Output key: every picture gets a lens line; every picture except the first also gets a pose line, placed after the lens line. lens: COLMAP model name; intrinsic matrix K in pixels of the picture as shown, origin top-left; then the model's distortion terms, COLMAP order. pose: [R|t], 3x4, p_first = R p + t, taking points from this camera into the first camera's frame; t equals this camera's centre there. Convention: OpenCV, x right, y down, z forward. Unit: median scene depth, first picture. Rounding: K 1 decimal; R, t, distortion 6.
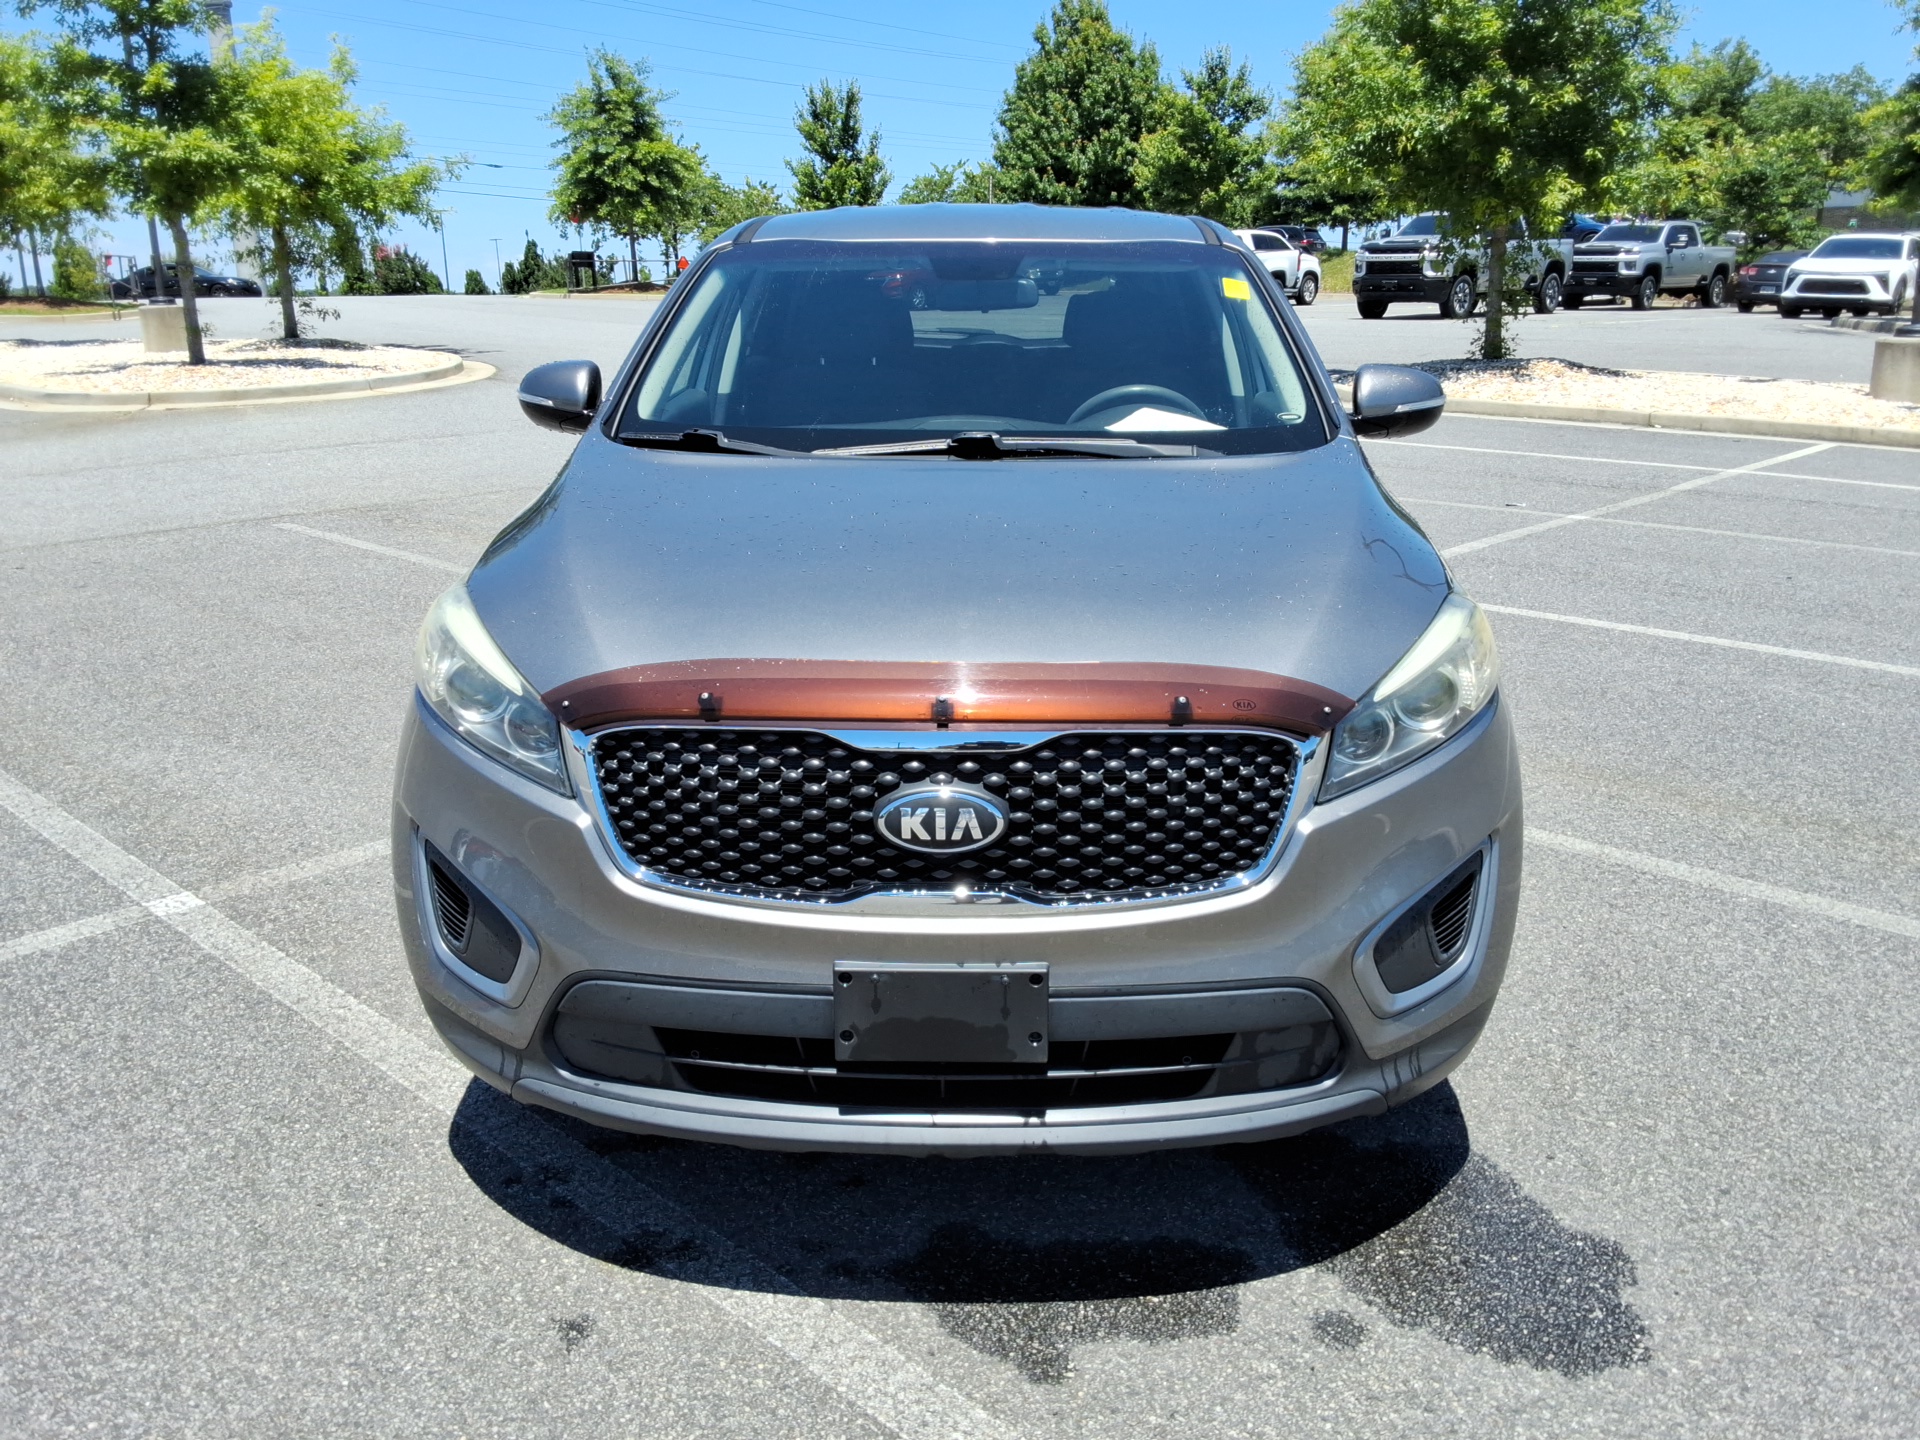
lens RADIAL K [[1549.4, 0, 973.9], [0, 1549.4, 711.0], [0, 0, 1]] dist [0.091865, -0.136896]
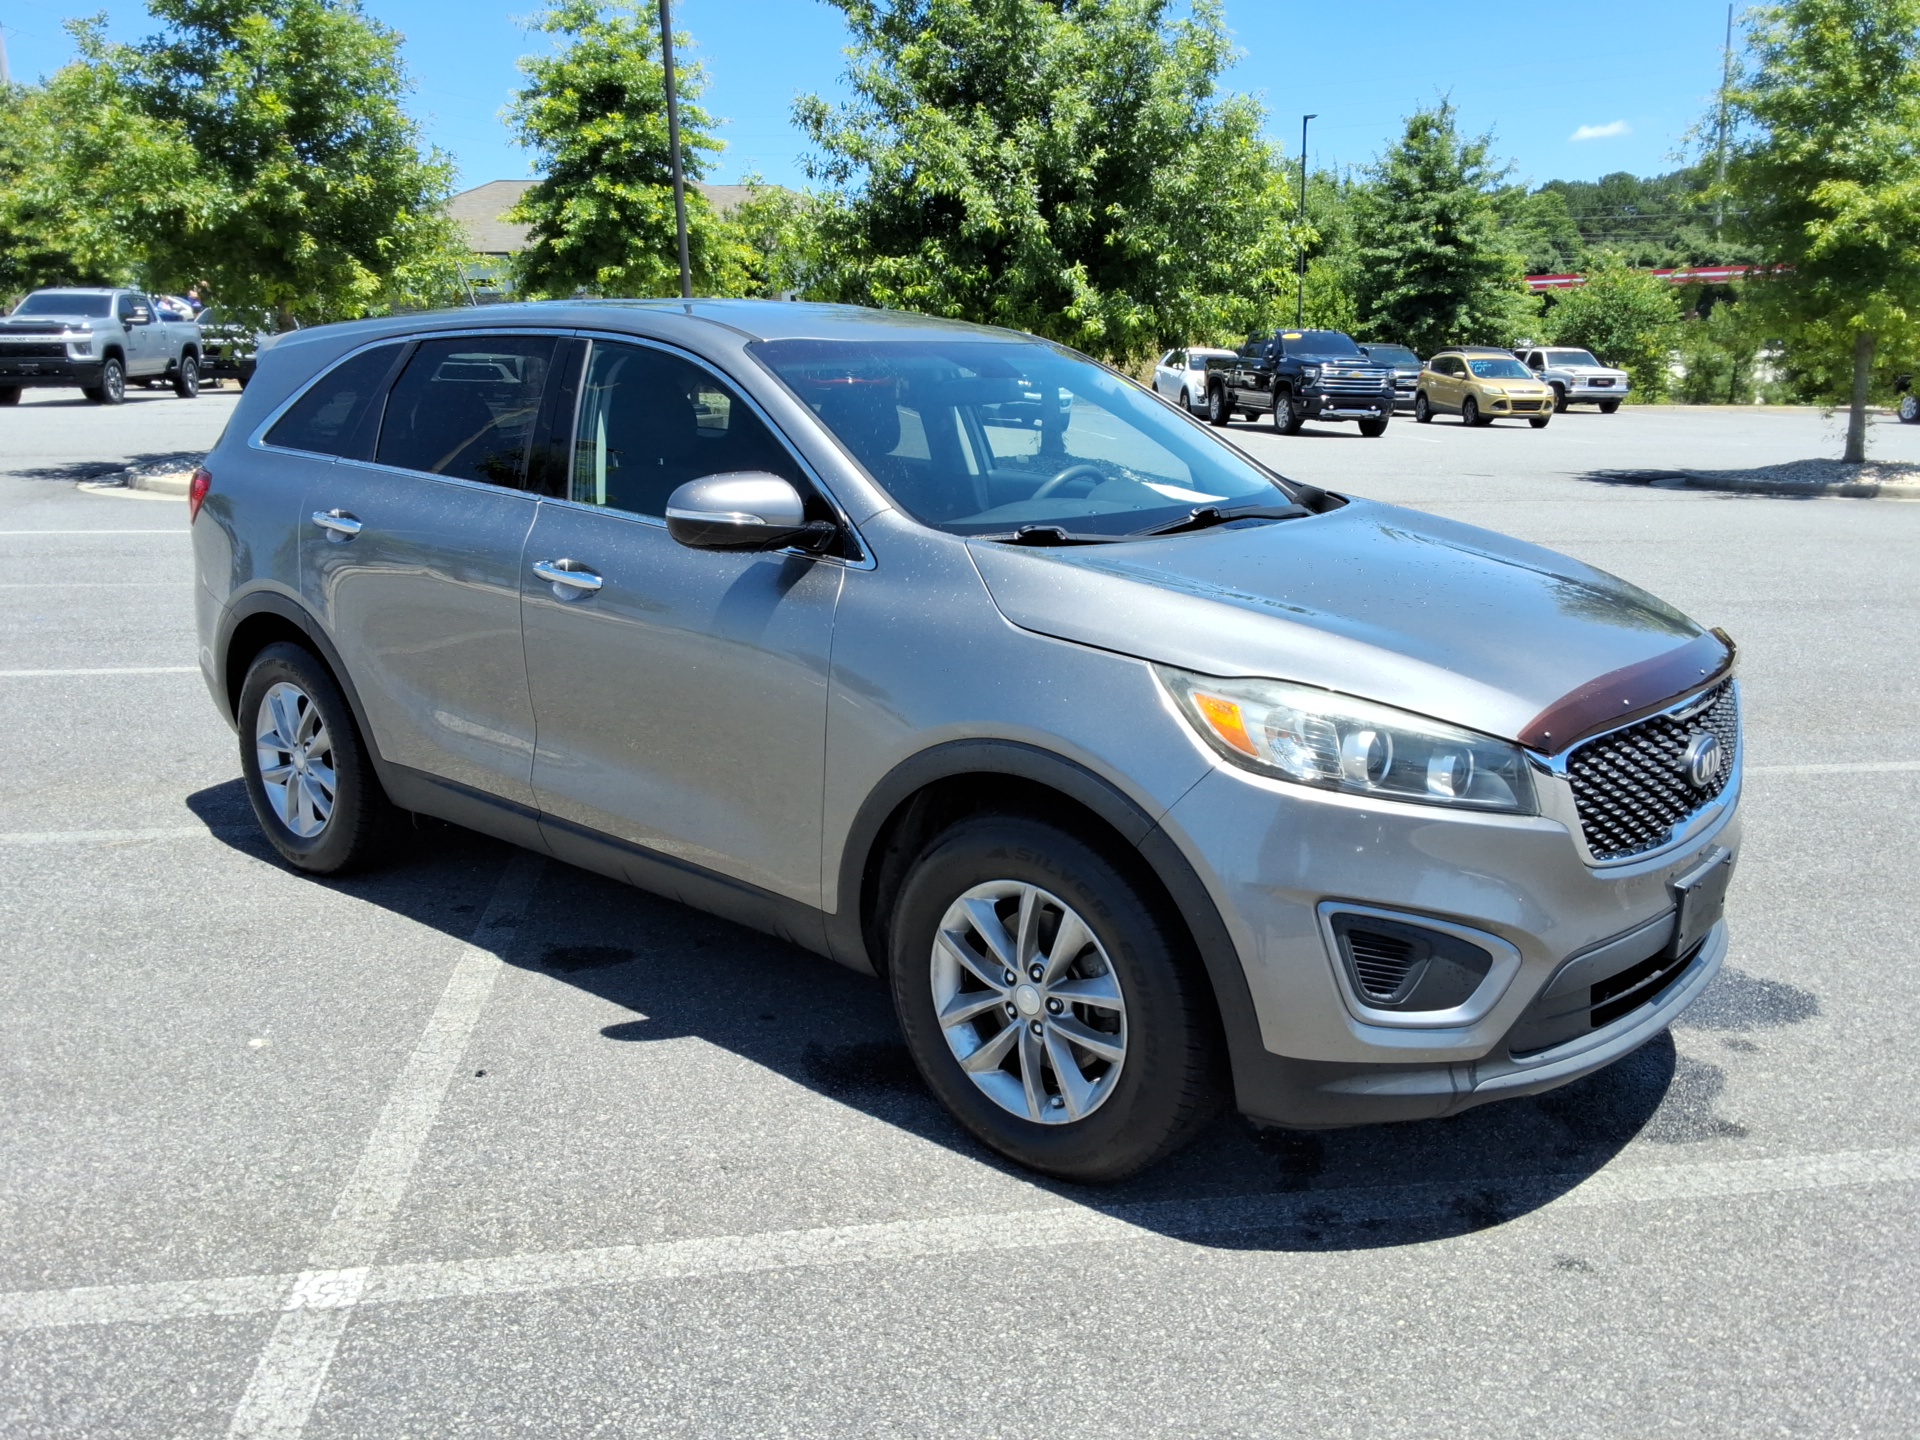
lens RADIAL K [[1549.4, 0, 969.4], [0, 1549.4, 728.9], [0, 0, 1]] dist [0.091865, -0.136896]
pose [[0.625706, -0.183989, 0.758050, -0.354065], [0.212668, 0.975209, 0.061157, -0.043183], [-0.750510, 0.122947, 0.649322, 0.137181]]
